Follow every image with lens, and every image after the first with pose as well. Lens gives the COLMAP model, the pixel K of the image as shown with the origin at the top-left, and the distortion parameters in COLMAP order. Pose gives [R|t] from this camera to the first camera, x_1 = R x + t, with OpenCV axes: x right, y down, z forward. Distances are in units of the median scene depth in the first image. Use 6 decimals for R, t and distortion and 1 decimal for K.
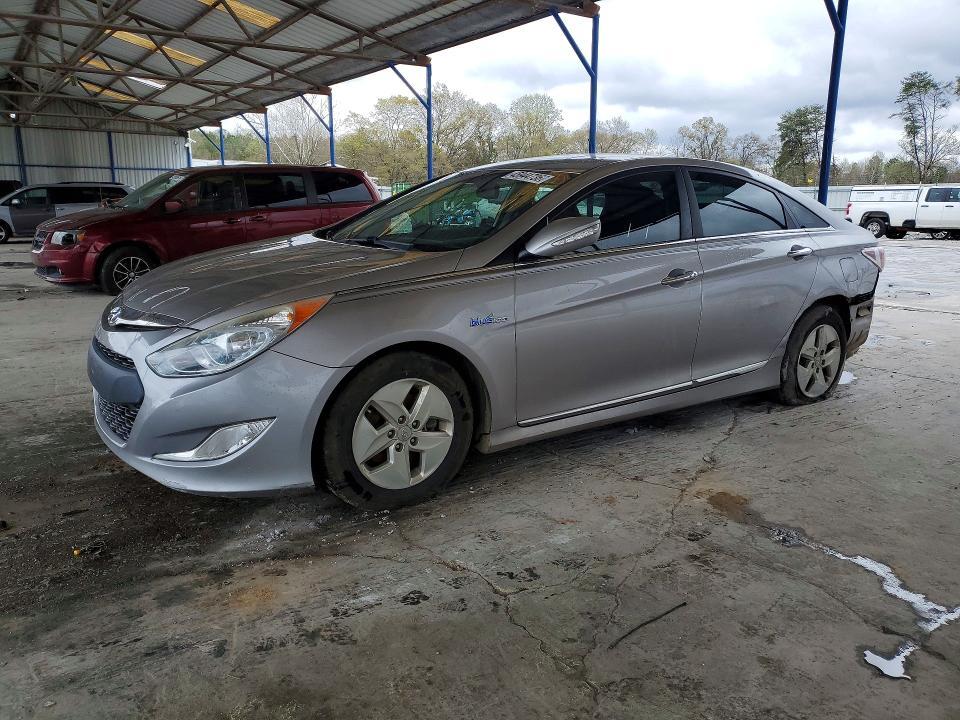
lens RADIAL K [[773.0, 0, 478.9], [0, 773.0, 365.9], [0, 0, 1]] dist [0.029960, -0.016576]
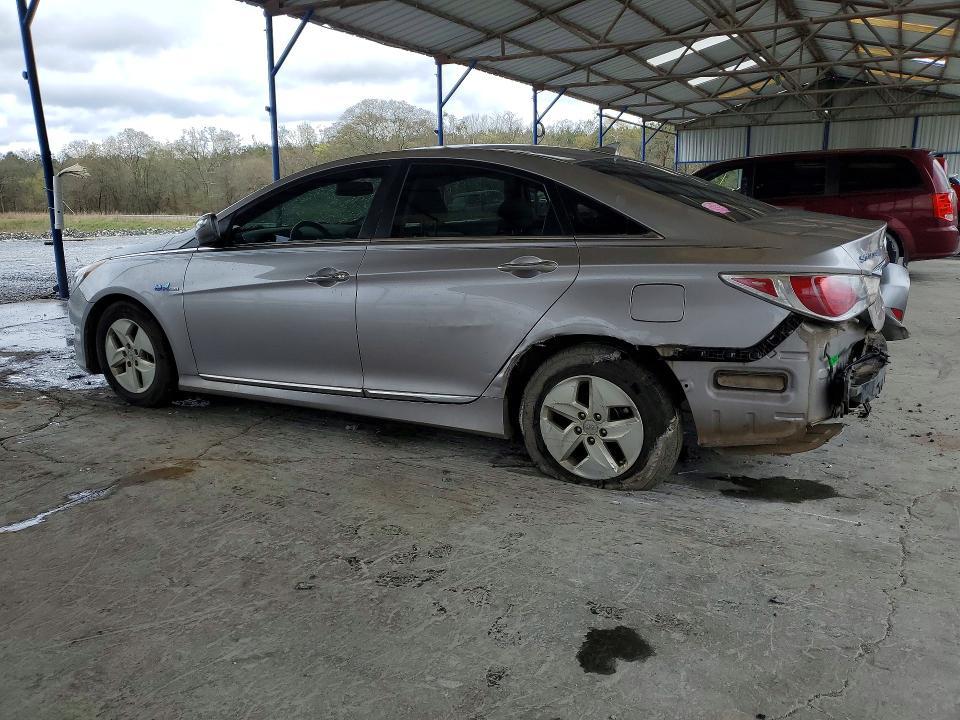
lens RADIAL K [[773.0, 0, 481.3], [0, 773.0, 356.3], [0, 0, 1]] dist [0.029960, -0.016576]
pose [[0.428929, 0.176672, -0.885893, 1.155651], [-0.172355, 0.978678, 0.111725, -0.148906], [0.886743, 0.104766, 0.450234, 0.695101]]
